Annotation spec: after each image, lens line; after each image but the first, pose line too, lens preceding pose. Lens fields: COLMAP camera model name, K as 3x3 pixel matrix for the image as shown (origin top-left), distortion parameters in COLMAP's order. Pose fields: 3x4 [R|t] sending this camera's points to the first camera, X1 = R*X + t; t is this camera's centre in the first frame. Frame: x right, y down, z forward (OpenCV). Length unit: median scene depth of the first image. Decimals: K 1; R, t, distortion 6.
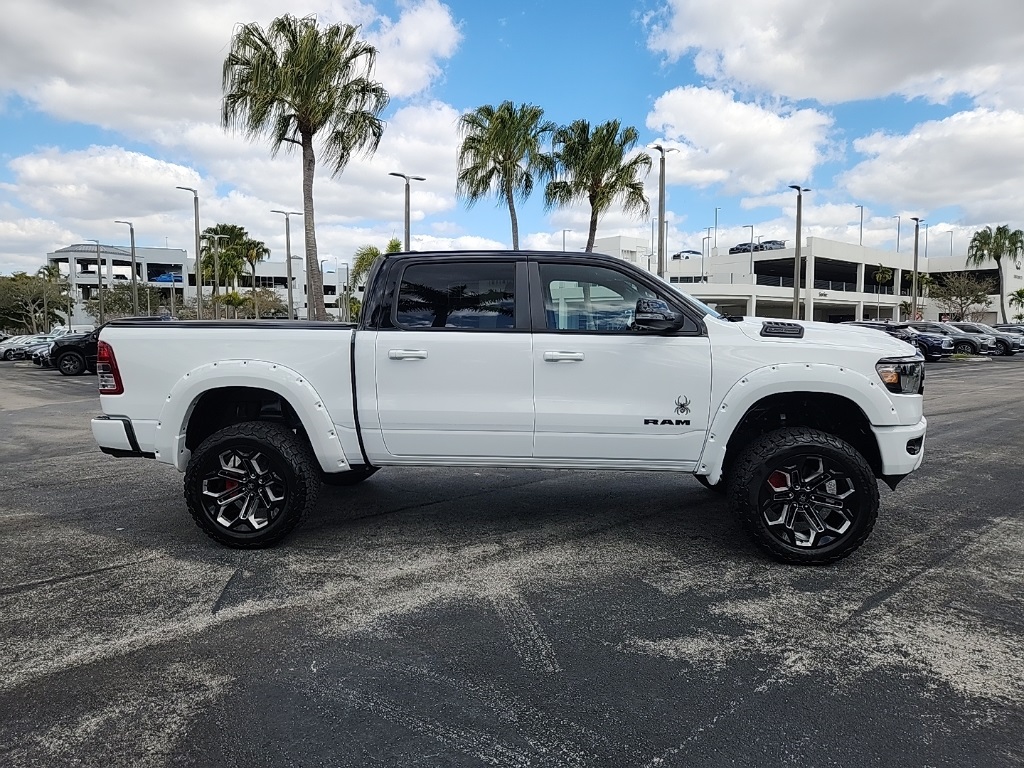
lens RADIAL K [[679.7, 0, 534.3], [0, 679.7, 383.6], [0, 0, 1]] dist [0.079303, -0.062984]
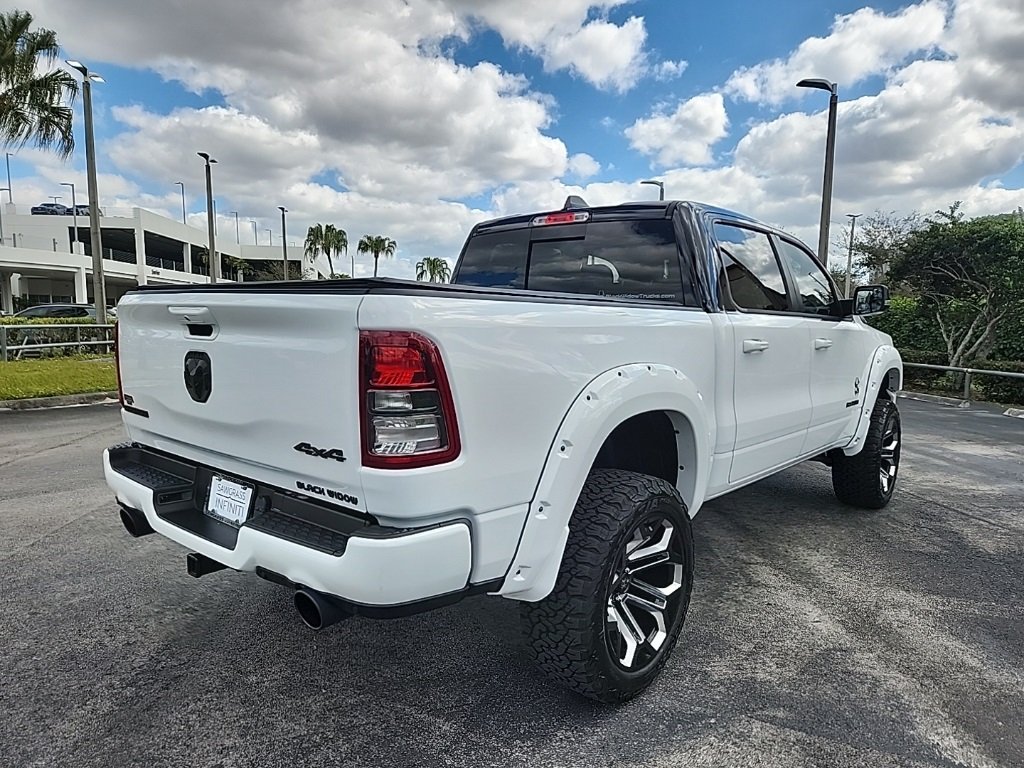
lens RADIAL K [[675.0, 0, 530.4], [0, 675.0, 388.7], [0, 0, 1]] dist [0.087959, -0.070723]
pose [[0.580646, -0.075268, 0.810669, -0.959133], [0.047489, 0.997153, 0.058568, -0.052460], [-0.812770, 0.004491, 0.582568, 0.778006]]
